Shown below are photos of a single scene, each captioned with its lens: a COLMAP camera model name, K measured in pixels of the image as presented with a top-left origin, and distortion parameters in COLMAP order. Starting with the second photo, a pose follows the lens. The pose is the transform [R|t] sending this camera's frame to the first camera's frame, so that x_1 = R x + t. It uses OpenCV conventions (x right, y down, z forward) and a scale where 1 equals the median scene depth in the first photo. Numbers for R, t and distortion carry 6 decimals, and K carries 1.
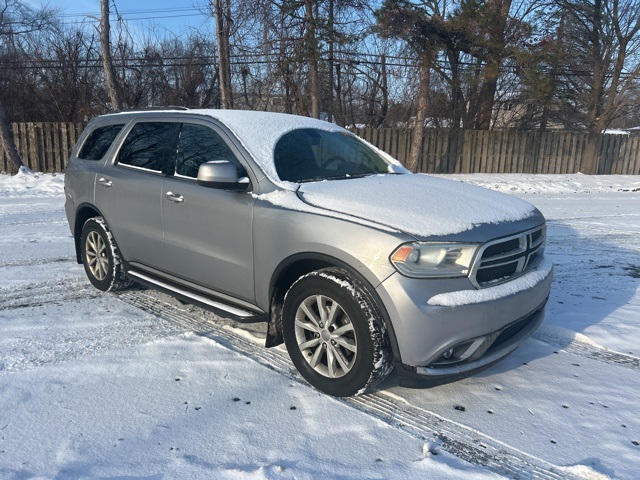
lens RADIAL K [[478.7, 0, 319.5], [0, 478.7, 243.0], [0, 0, 1]] dist [0.053067, -0.052813]
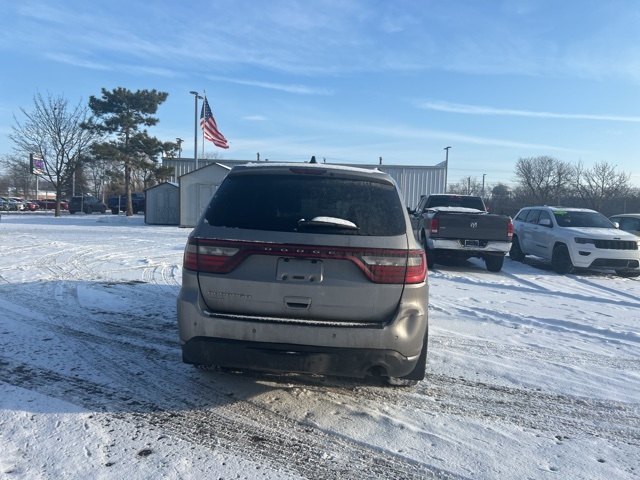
lens RADIAL K [[478.7, 0, 325.5], [0, 478.7, 236.2], [0, 0, 1]] dist [0.053067, -0.052813]
pose [[-0.625992, -0.073915, 0.776318, -1.478877], [0.108235, 0.977628, 0.180358, -0.477625], [-0.772281, 0.196928, -0.603987, 2.345414]]
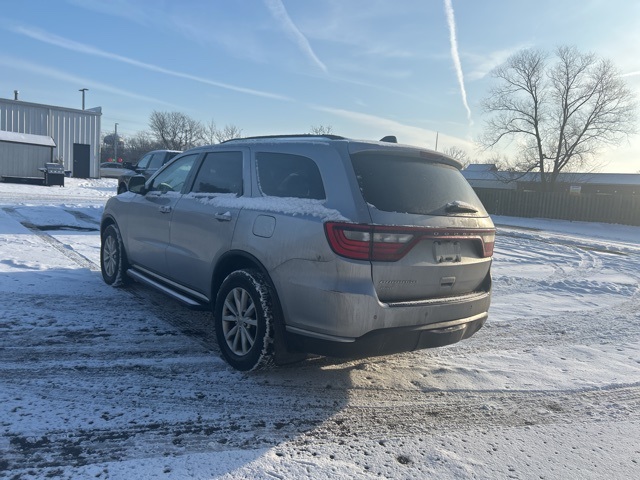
lens RADIAL K [[478.7, 0, 320.6], [0, 478.7, 238.2], [0, 0, 1]] dist [0.053067, -0.052813]
pose [[-0.987043, -0.100038, 0.125455, -0.595123], [-0.058293, 0.952000, 0.300496, -0.559819], [-0.149494, 0.289289, -0.945496, 2.803207]]
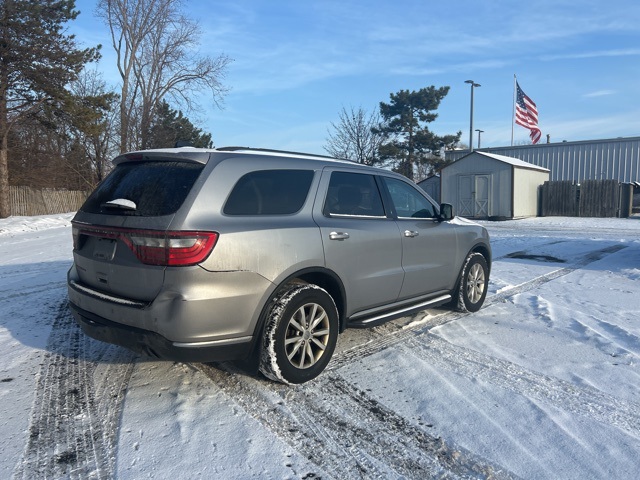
lens RADIAL K [[478.7, 0, 324.1], [0, 478.7, 236.6], [0, 0, 1]] dist [0.053067, -0.052813]
pose [[-0.018226, -0.089387, 0.995830, -1.759089], [0.193979, 0.976755, 0.091225, -0.279894], [-0.980836, 0.194833, -0.000463, 1.376037]]
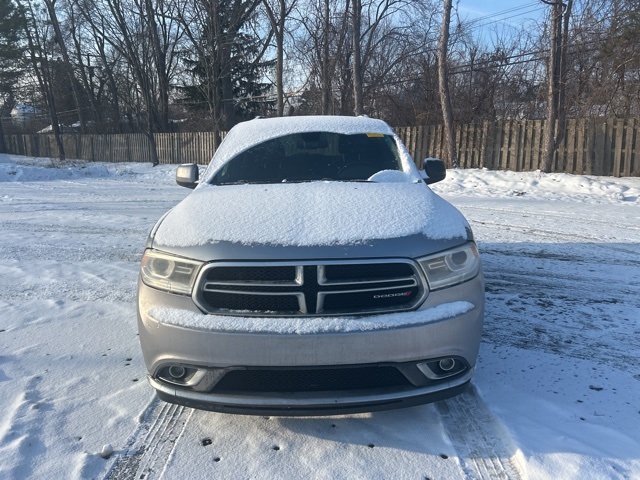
lens RADIAL K [[478.7, 0, 330.0], [0, 478.7, 235.7], [0, 0, 1]] dist [0.053067, -0.052813]
pose [[0.689627, 0.124404, -0.713399, 0.857592], [-0.132929, 0.990141, 0.044163, -0.089817], [0.711860, 0.064375, 0.699365, 0.416720]]
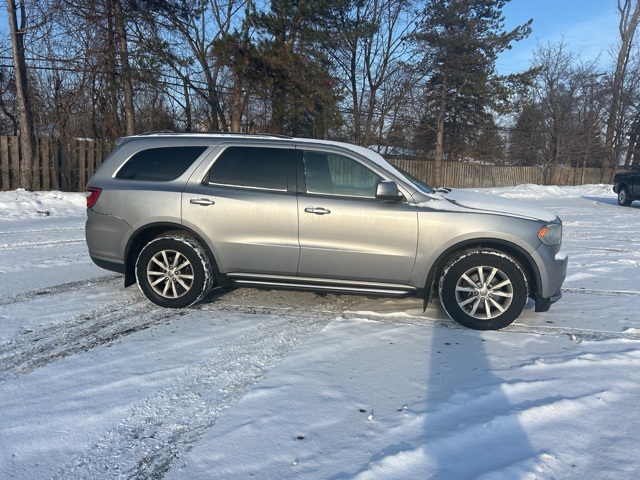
lens RADIAL K [[478.7, 0, 320.1], [0, 478.7, 242.3], [0, 0, 1]] dist [0.053067, -0.052813]
pose [[0.843538, -0.074290, 0.531907, -1.060132], [0.094403, 0.995477, -0.010675, 0.000525], [-0.528708, 0.059218, 0.846736, -0.034220]]
